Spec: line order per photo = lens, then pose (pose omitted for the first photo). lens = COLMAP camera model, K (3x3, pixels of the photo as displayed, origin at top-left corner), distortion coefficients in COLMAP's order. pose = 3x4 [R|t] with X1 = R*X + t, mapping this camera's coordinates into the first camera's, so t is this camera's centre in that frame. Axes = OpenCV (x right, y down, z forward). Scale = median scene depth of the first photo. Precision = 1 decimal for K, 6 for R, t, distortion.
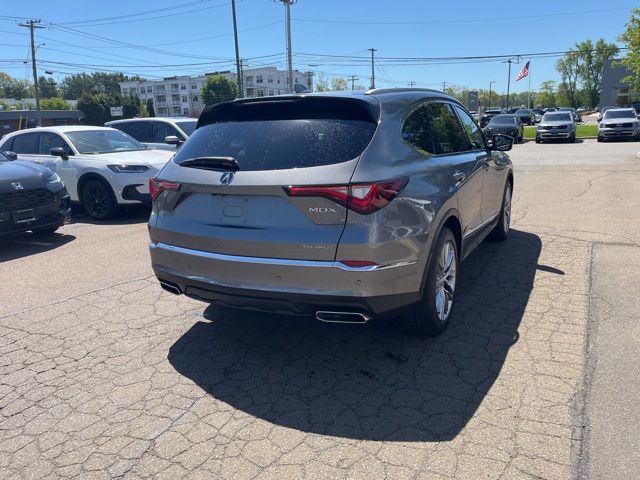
lens RADIAL K [[482.6, 0, 319.8], [0, 482.6, 235.3], [0, 0, 1]] dist [0.074357, -0.093257]
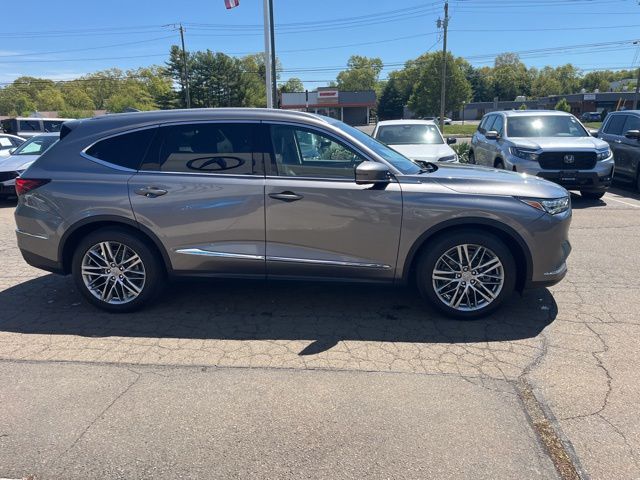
lens RADIAL K [[482.6, 0, 318.1], [0, 482.6, 237.0], [0, 0, 1]] dist [0.074357, -0.093257]
pose [[0.393187, 0.244294, -0.886411, 0.828023], [-0.205464, 0.963023, 0.174270, -0.169165], [0.896208, 0.113605, 0.428842, 0.503898]]
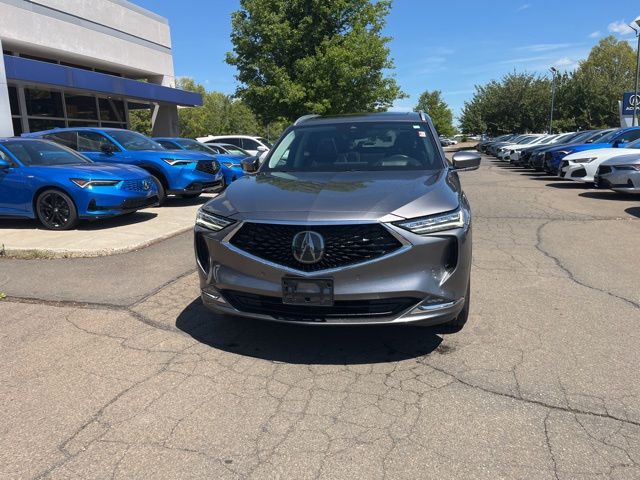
lens RADIAL K [[482.6, 0, 319.0], [0, 482.6, 243.8], [0, 0, 1]] dist [0.074357, -0.093257]
pose [[-0.961375, 0.118808, -0.248278, 0.403505], [0.001917, 0.904908, 0.425603, -0.369262], [0.275234, 0.408689, -0.870184, 1.561899]]
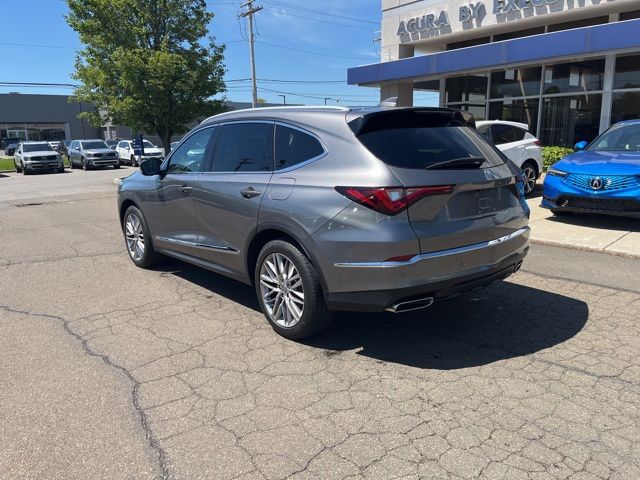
lens RADIAL K [[482.6, 0, 318.2], [0, 482.6, 242.5], [0, 0, 1]] dist [0.074357, -0.093257]
pose [[0.365501, -0.168228, 0.915482, -0.643120], [0.220467, 0.971192, 0.090445, -0.069207], [-0.904324, 0.168776, 0.392061, 0.420193]]
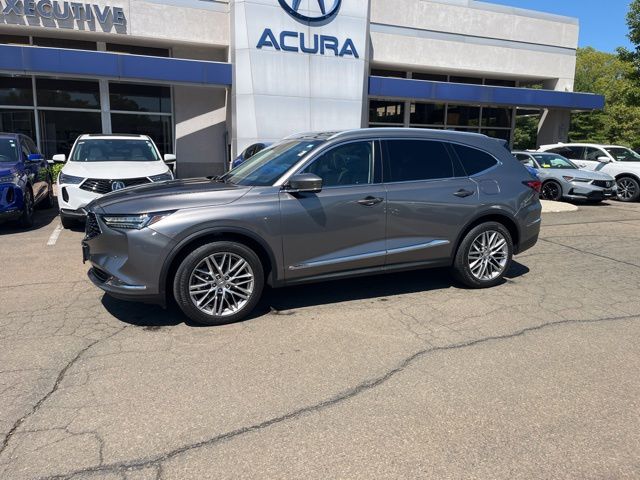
lens RADIAL K [[482.6, 0, 319.5], [0, 482.6, 239.0], [0, 0, 1]] dist [0.074357, -0.093257]
pose [[-0.794060, -0.085211, 0.601836, -0.417681], [0.155303, 0.928821, 0.336413, -0.332177], [-0.587664, 0.360599, -0.724306, 1.478659]]
